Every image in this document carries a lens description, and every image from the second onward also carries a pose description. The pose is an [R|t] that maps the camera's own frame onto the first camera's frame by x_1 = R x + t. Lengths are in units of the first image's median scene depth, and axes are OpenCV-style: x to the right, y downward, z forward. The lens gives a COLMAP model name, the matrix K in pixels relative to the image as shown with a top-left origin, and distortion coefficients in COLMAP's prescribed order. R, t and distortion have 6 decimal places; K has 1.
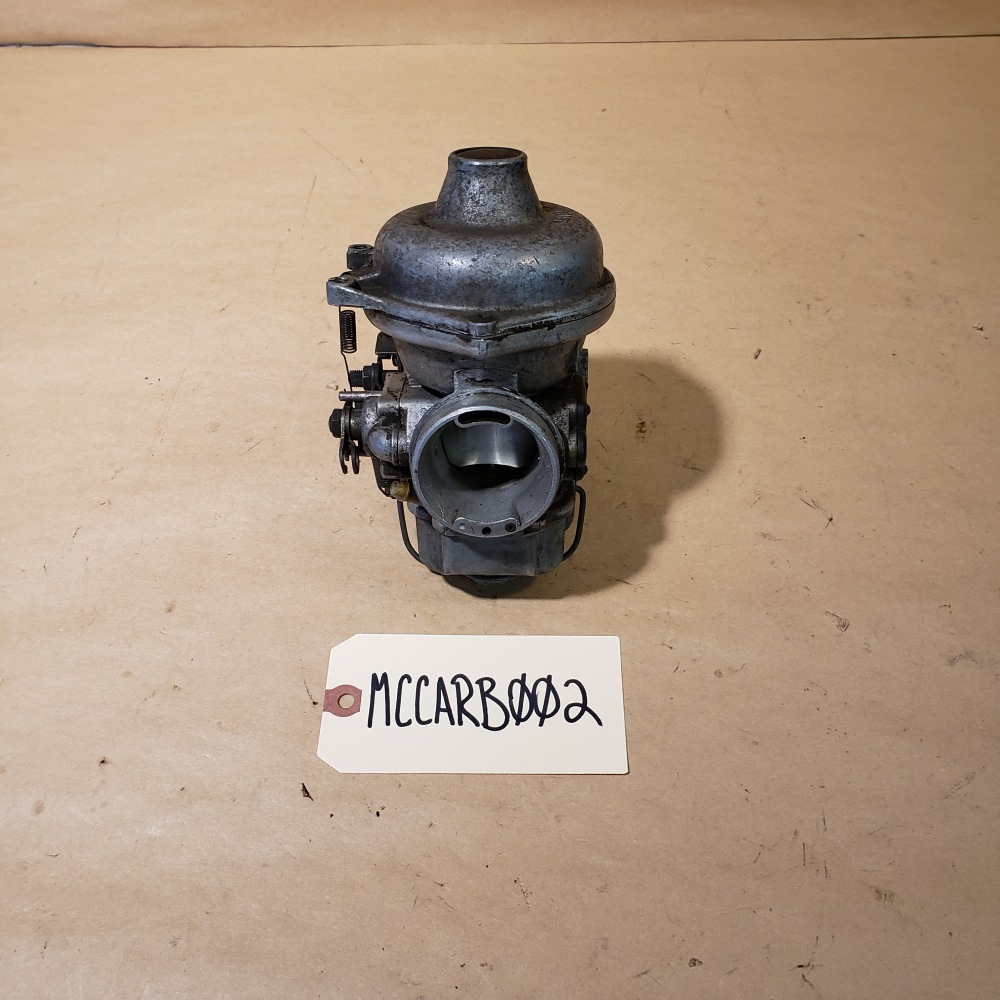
lens RADIAL K [[1103.5, 0, 500.0], [0, 1103.5, 500.0], [0, 0, 1]] dist [0.119611, -0.481472]
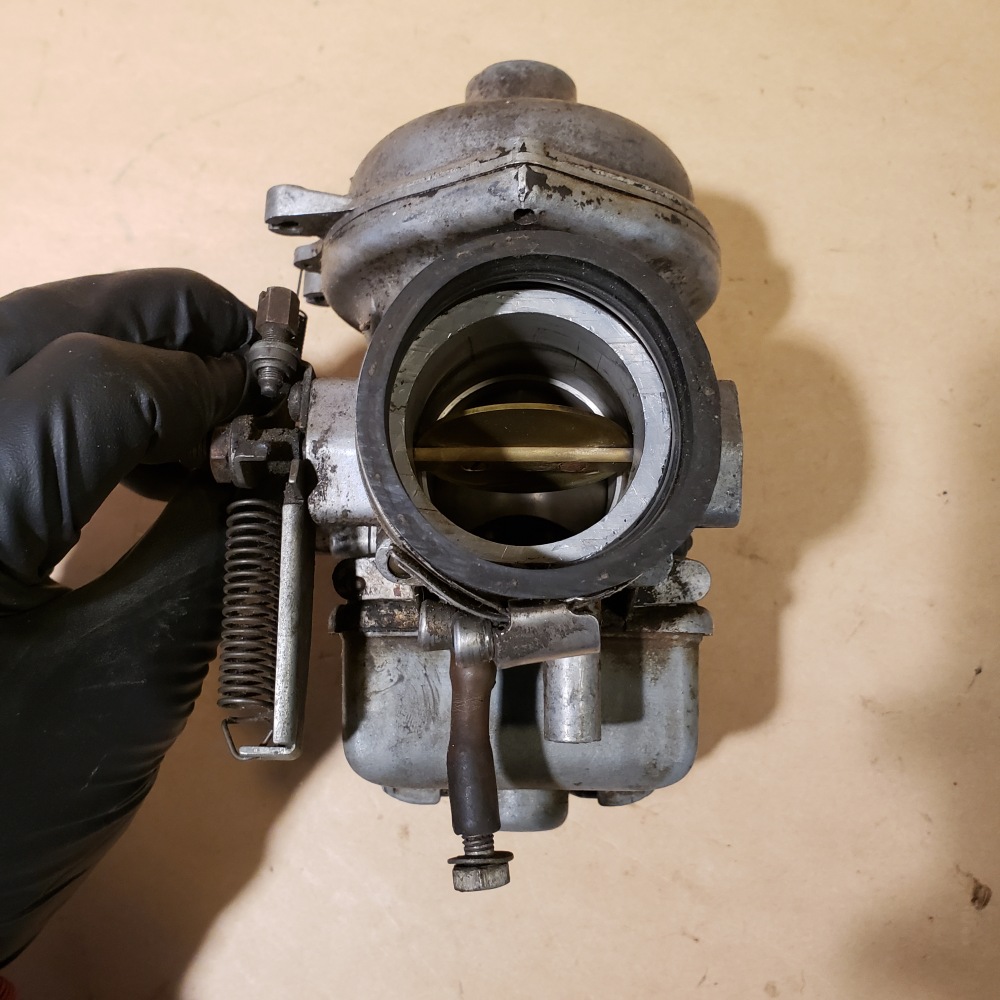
lens RADIAL K [[1103.5, 0, 500.0], [0, 1103.5, 500.0], [0, 0, 1]] dist [0.119611, -0.481472]
pose [[0.998030, 0.039703, 0.048567, 0.014791], [-0.020745, 0.939551, -0.341781, 0.165326], [-0.059201, 0.340100, 0.938524, 0.517254]]
